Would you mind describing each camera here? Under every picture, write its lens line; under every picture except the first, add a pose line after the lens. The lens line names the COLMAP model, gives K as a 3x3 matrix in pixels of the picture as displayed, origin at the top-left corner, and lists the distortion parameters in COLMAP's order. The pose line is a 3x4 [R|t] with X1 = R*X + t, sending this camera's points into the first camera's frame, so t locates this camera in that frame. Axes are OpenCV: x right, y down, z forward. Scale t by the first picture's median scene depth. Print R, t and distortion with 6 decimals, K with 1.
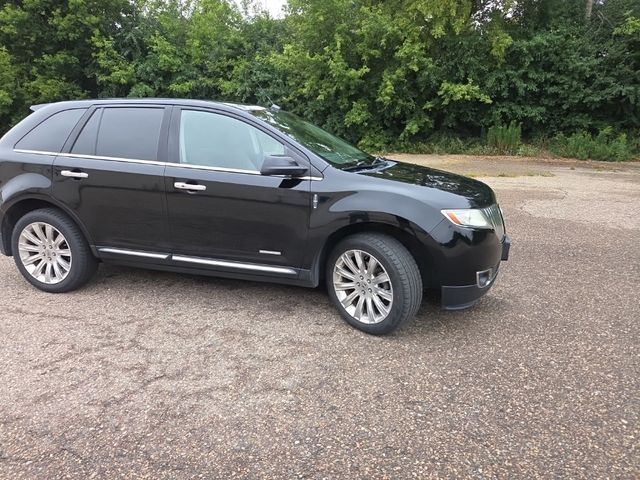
lens RADIAL K [[424.9, 0, 313.1], [0, 424.9, 232.7], [0, 0, 1]] dist [0.069575, -0.053416]
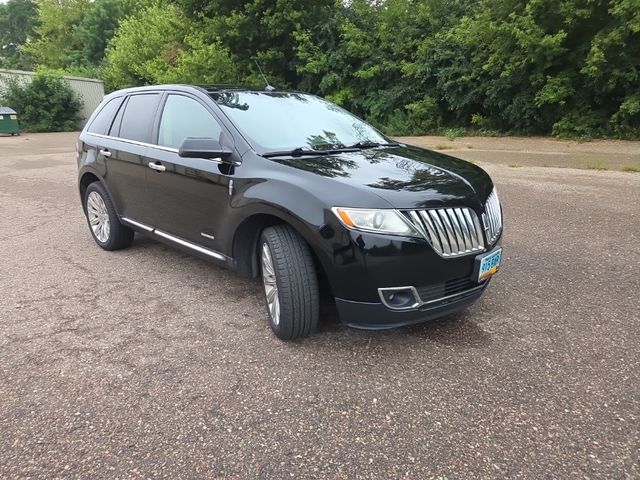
lens RADIAL K [[424.9, 0, 312.2], [0, 424.9, 241.3], [0, 0, 1]] dist [0.069575, -0.053416]
pose [[0.882888, 0.118705, -0.454333, 0.124074], [-0.095686, 0.992700, 0.073423, -0.008259], [0.459732, -0.021351, 0.887801, 0.047017]]
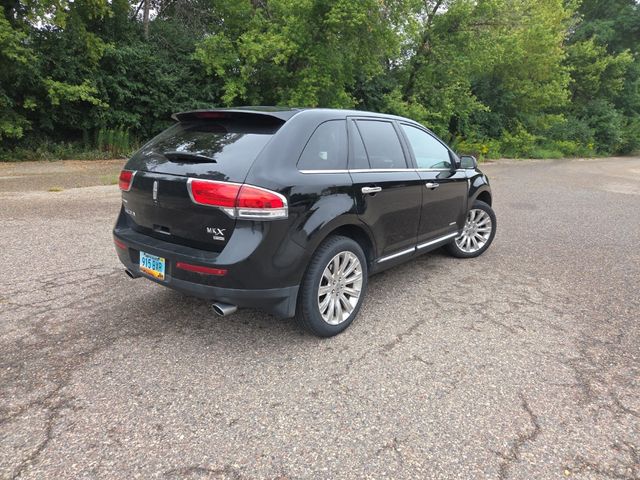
lens RADIAL K [[424.9, 0, 324.0], [0, 424.9, 237.2], [0, 0, 1]] dist [0.069575, -0.053416]
pose [[0.396087, -0.212378, 0.893314, -0.345546], [0.208051, 0.968339, 0.137966, -0.043787], [-0.894332, 0.131209, 0.427732, 0.166628]]
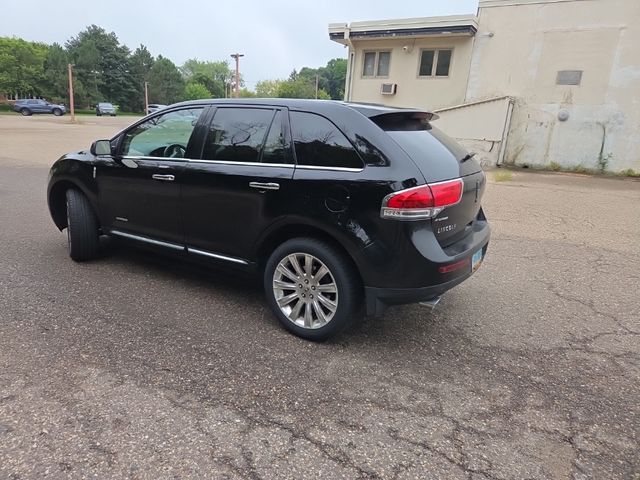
lens RADIAL K [[424.9, 0, 317.5], [0, 424.9, 234.6], [0, 0, 1]] dist [0.069575, -0.053416]
pose [[-0.955583, -0.121287, 0.268610, -0.180158], [0.018993, 0.884161, 0.466797, -0.135261], [-0.294110, 0.451165, -0.842585, 0.530771]]
